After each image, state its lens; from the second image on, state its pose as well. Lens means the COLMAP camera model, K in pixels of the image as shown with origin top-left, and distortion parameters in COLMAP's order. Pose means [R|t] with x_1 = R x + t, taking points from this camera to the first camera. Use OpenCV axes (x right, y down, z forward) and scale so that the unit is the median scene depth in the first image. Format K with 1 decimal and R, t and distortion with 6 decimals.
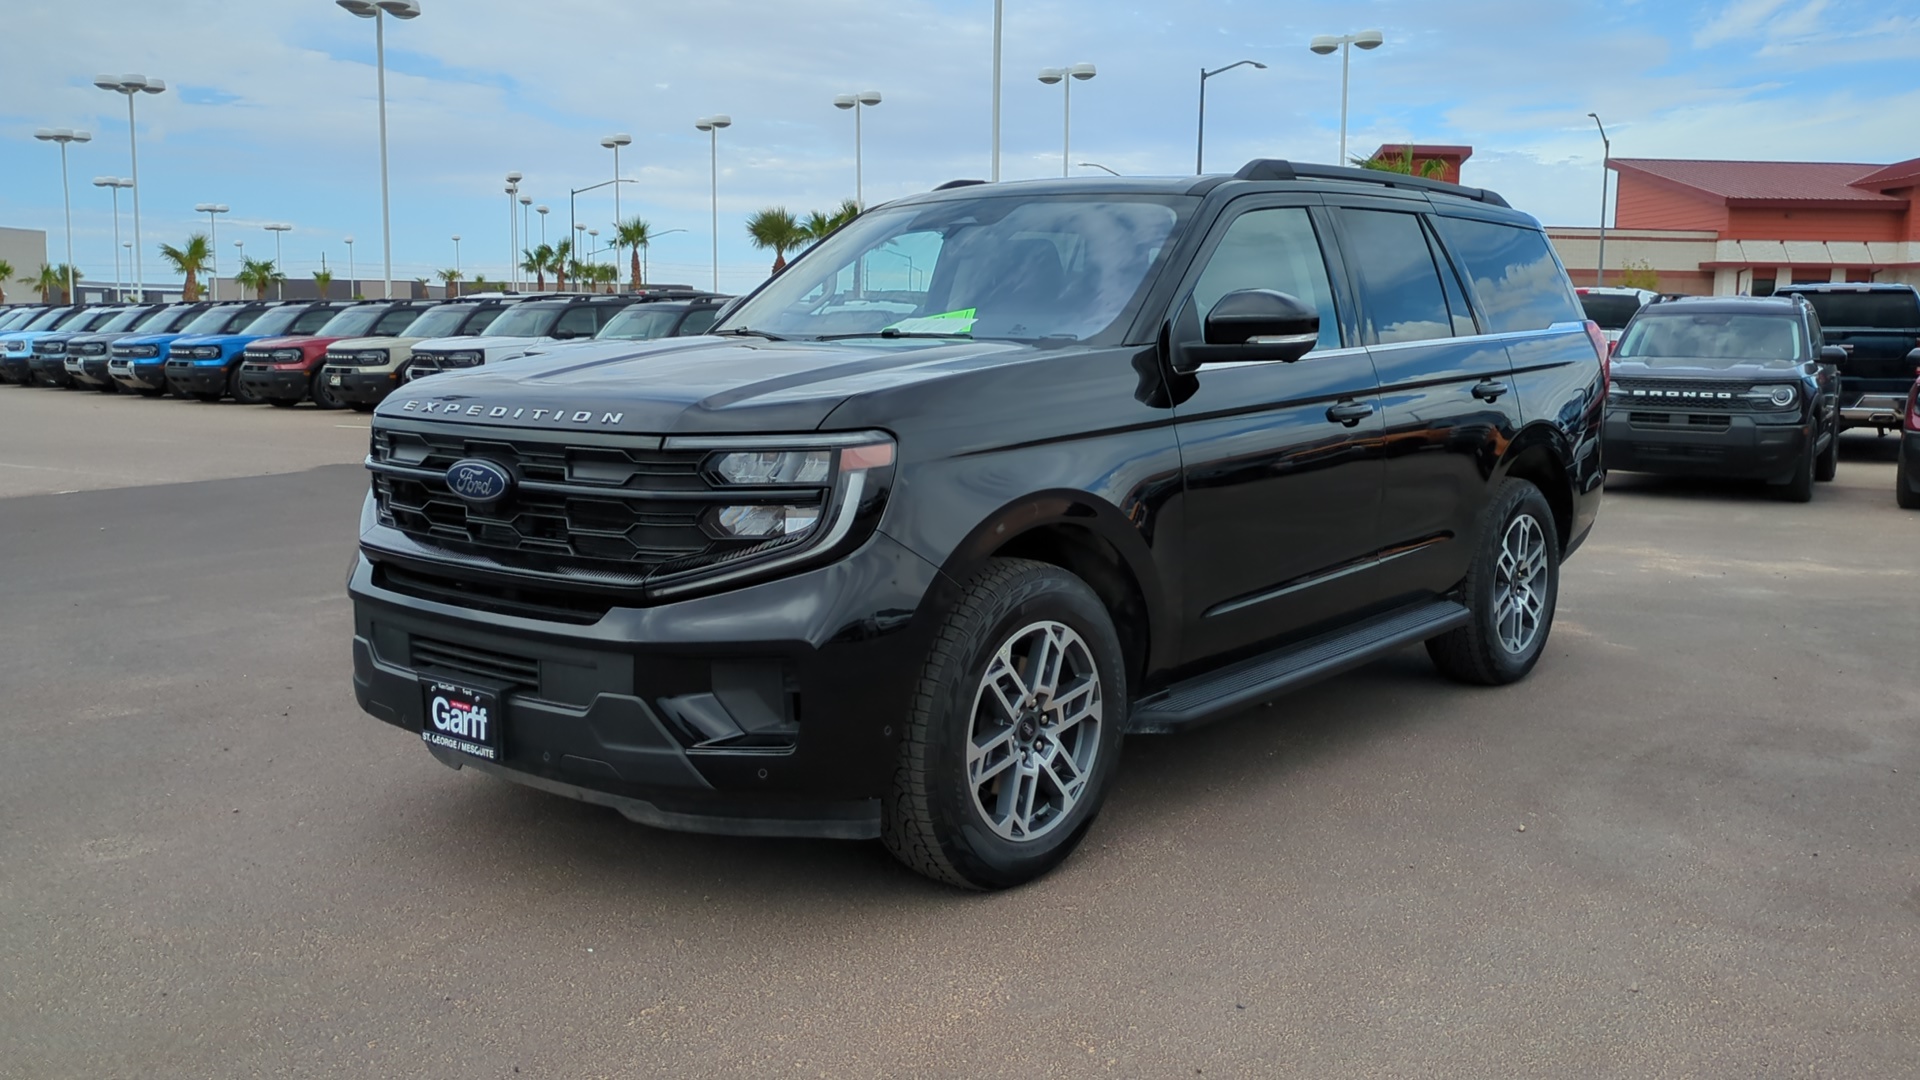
lens RADIAL K [[1646.4, 0, 965.9], [0, 1646.4, 532.7], [0, 0, 1]] dist [0.058860, -0.088109]
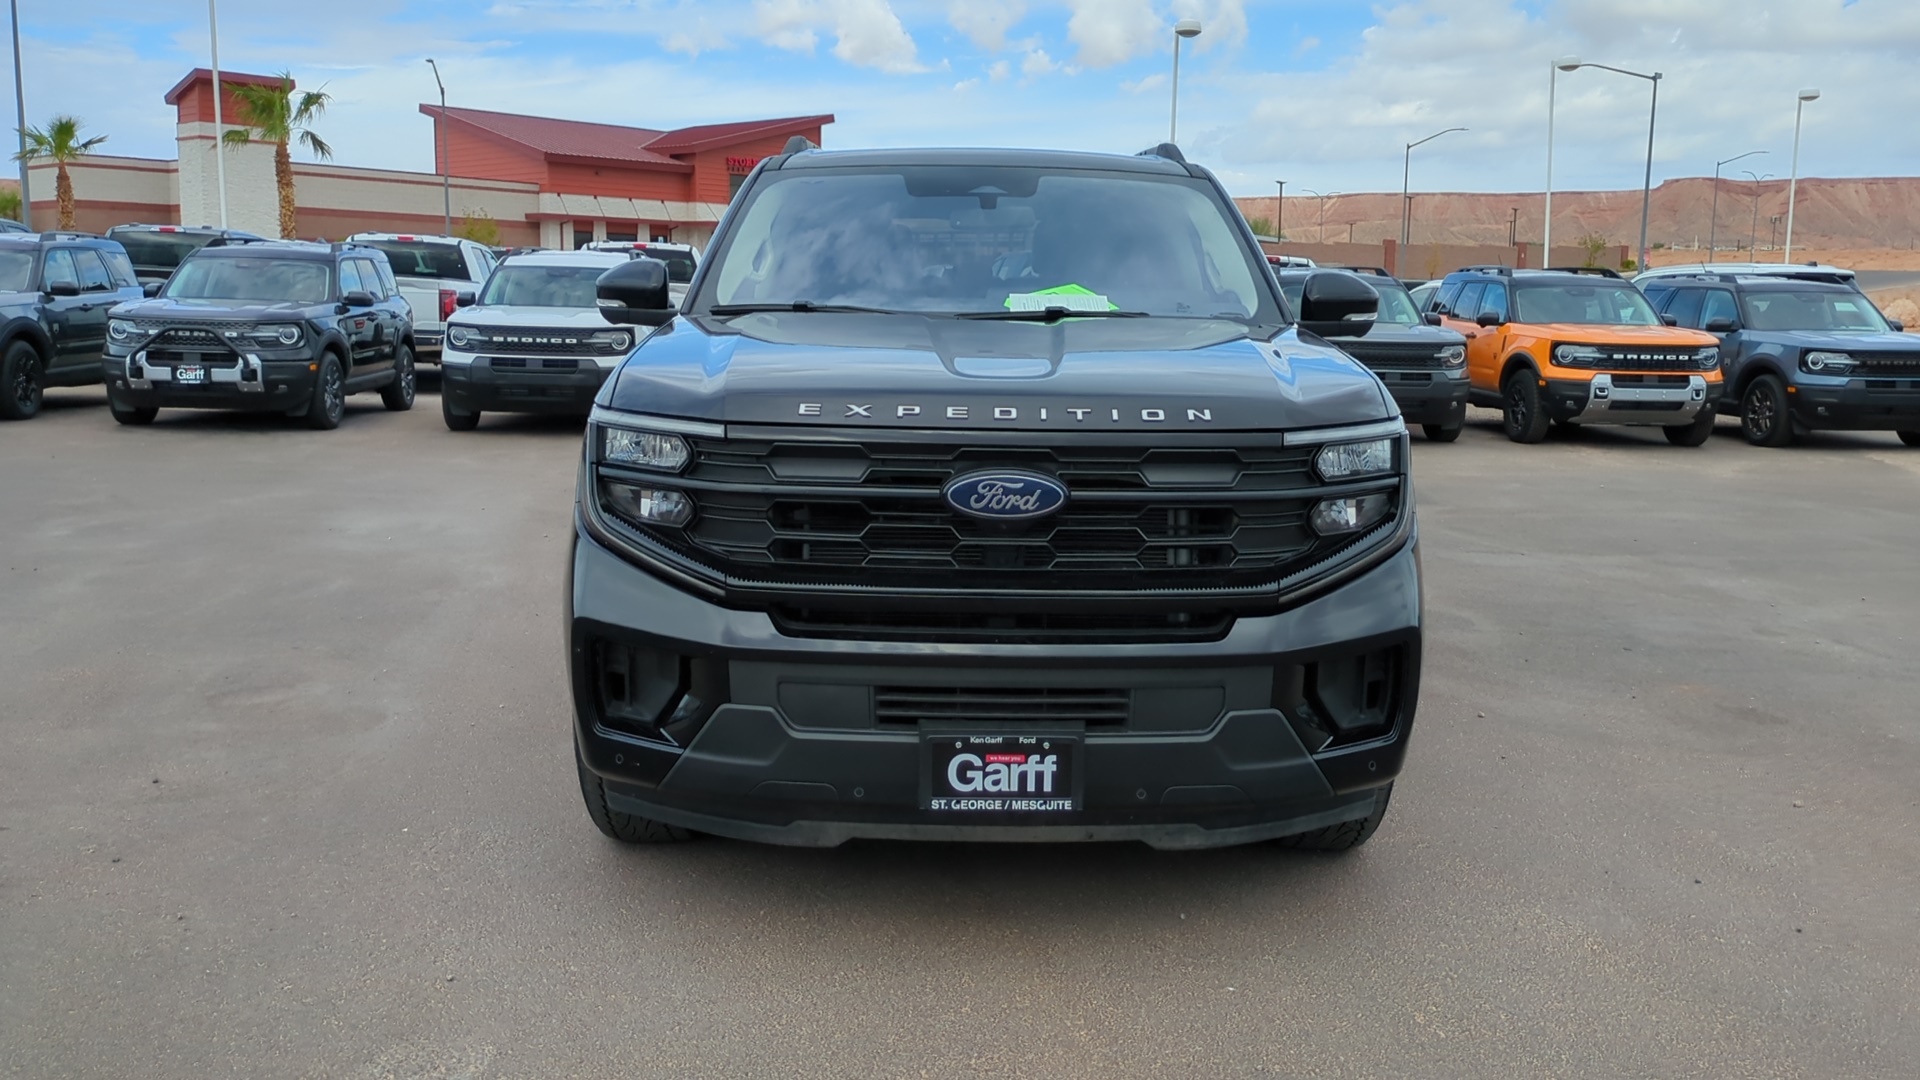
lens RADIAL K [[1646.4, 0, 970.1], [0, 1646.4, 542.9], [0, 0, 1]] dist [0.058860, -0.088109]
pose [[0.755907, -0.091461, 0.648258, -0.849790], [0.065539, 0.995791, 0.064071, -0.061503], [-0.651390, -0.005945, 0.758720, 0.360871]]
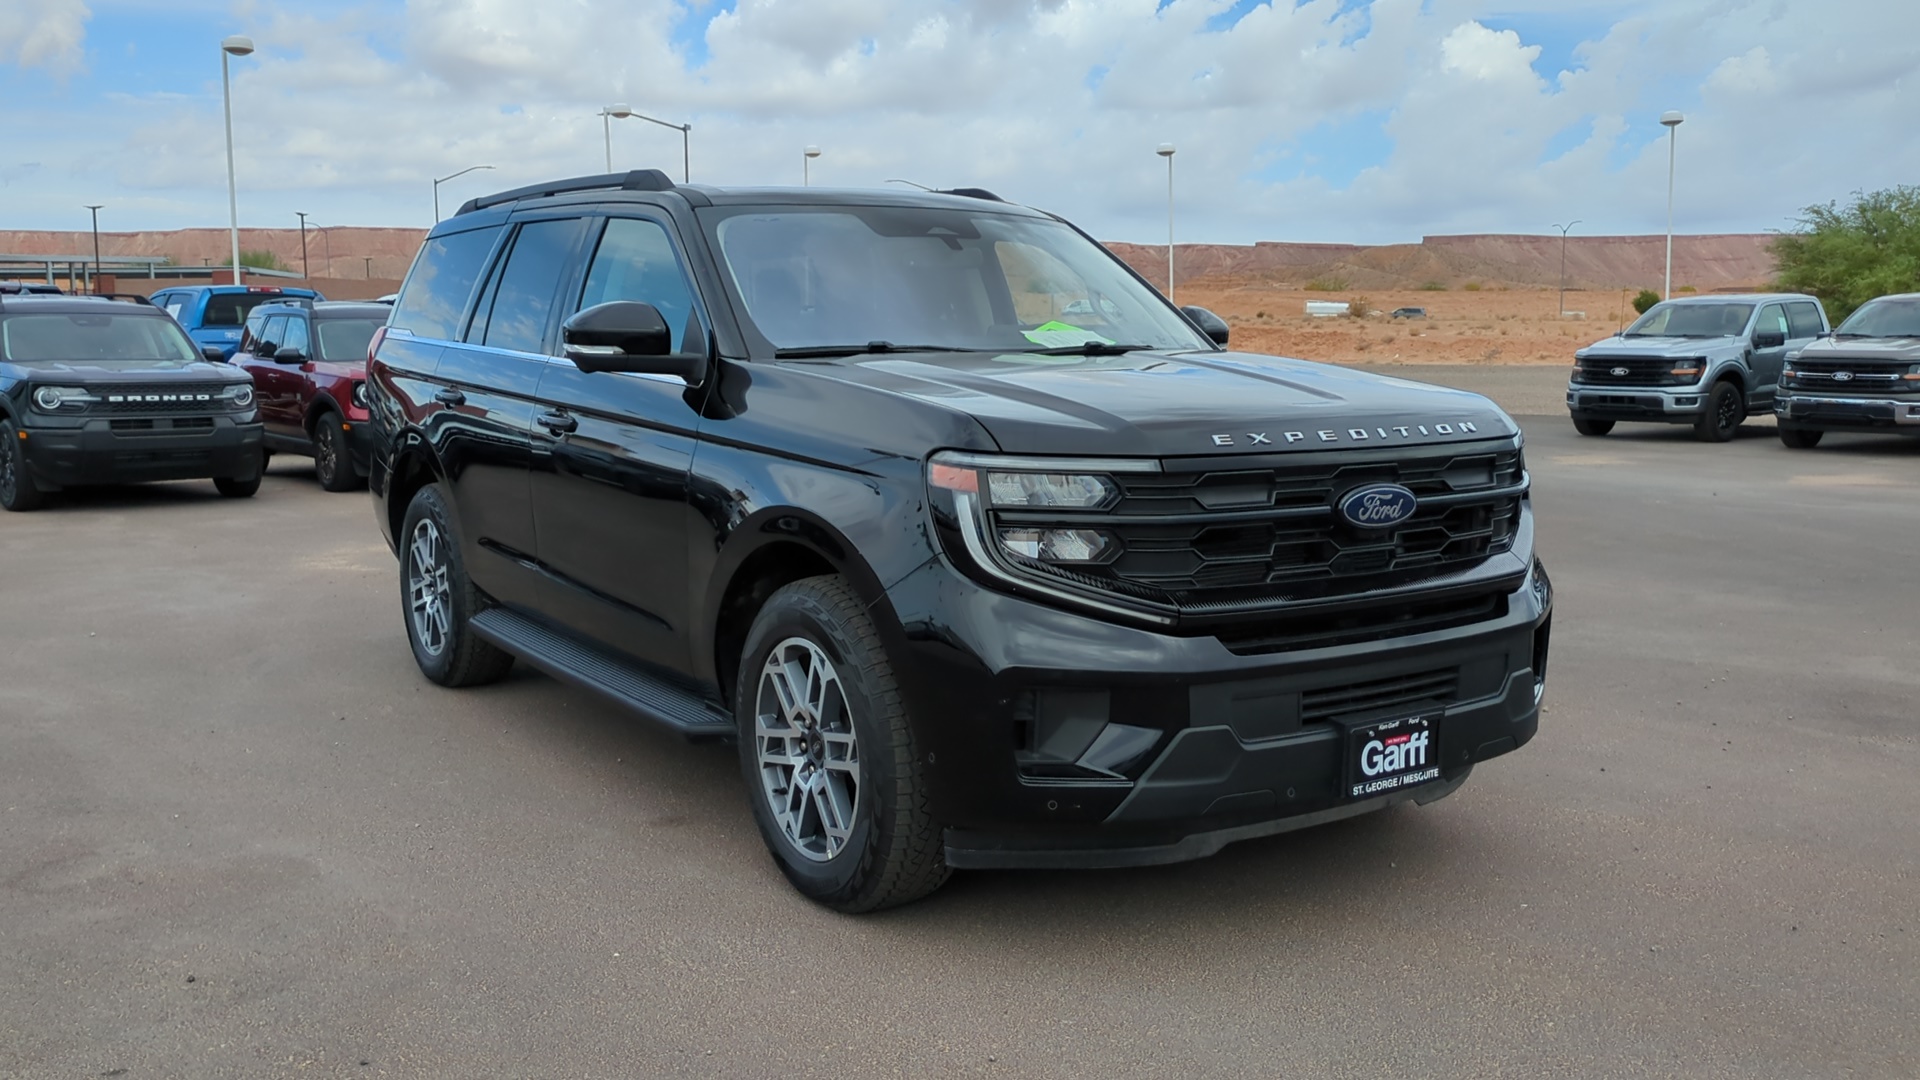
lens RADIAL K [[1646.4, 0, 964.8], [0, 1646.4, 542.7], [0, 0, 1]] dist [0.058860, -0.088109]
pose [[0.278261, -0.125311, 0.952296, -1.257627], [0.117021, 0.988490, 0.095880, -0.128287], [-0.953350, 0.084759, 0.289722, 0.938543]]
